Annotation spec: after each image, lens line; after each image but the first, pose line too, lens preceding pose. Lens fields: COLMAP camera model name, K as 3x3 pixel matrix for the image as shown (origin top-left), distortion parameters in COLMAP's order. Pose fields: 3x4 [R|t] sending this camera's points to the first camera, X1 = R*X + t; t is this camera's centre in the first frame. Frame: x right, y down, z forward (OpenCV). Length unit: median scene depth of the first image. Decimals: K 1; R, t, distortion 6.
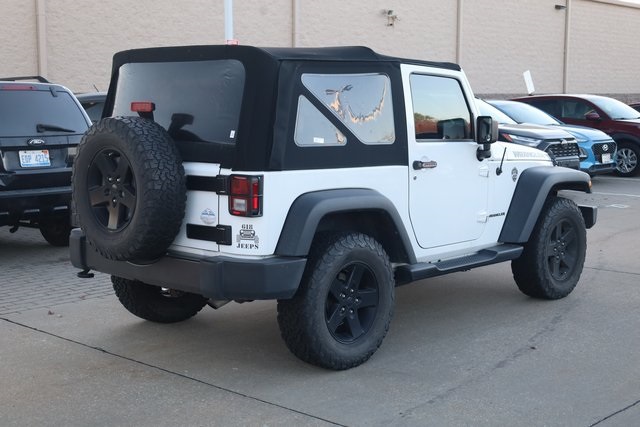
lens RADIAL K [[953.4, 0, 320.0], [0, 953.4, 213.5], [0, 0, 1]] dist [0.019703, 0.079106]
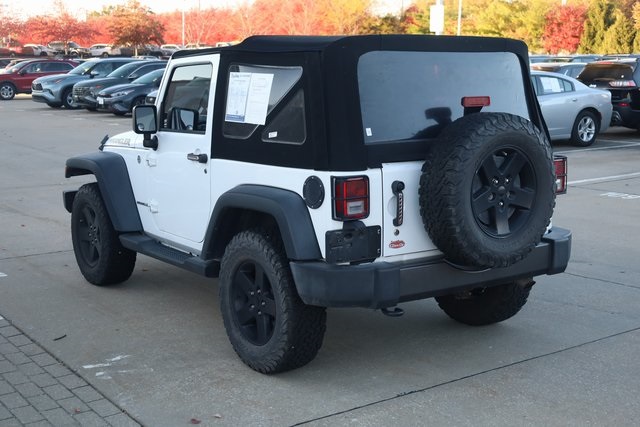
lens RADIAL K [[894.2, 0, 320.0], [0, 894.2, 213.5], [0, 0, 1]] dist [-0.024729, 0.010204]
pose [[0.214612, -0.153925, 0.964494, -0.979867], [0.140932, 0.982049, 0.125367, -0.123569], [-0.966478, 0.109023, 0.232453, 0.868444]]
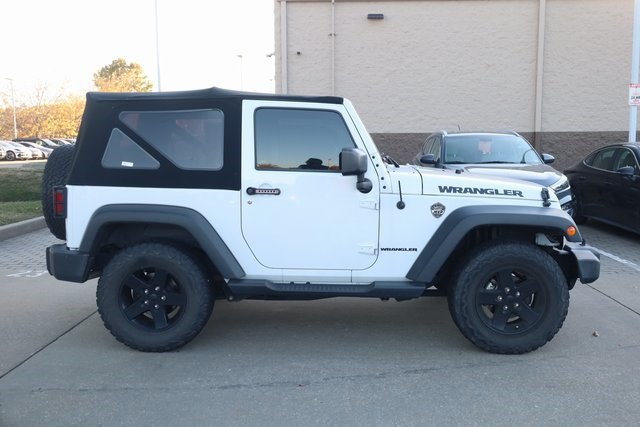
lens RADIAL K [[642.4, 0, 320.0], [0, 642.4, 213.5], [0, 0, 1]] dist [0.002073, 0.005591]
pose [[0.627499, 0.088532, -0.773568, 0.732911], [-0.090614, 0.995067, 0.040377, -0.062308], [0.773327, 0.044759, 0.632426, 0.593933]]
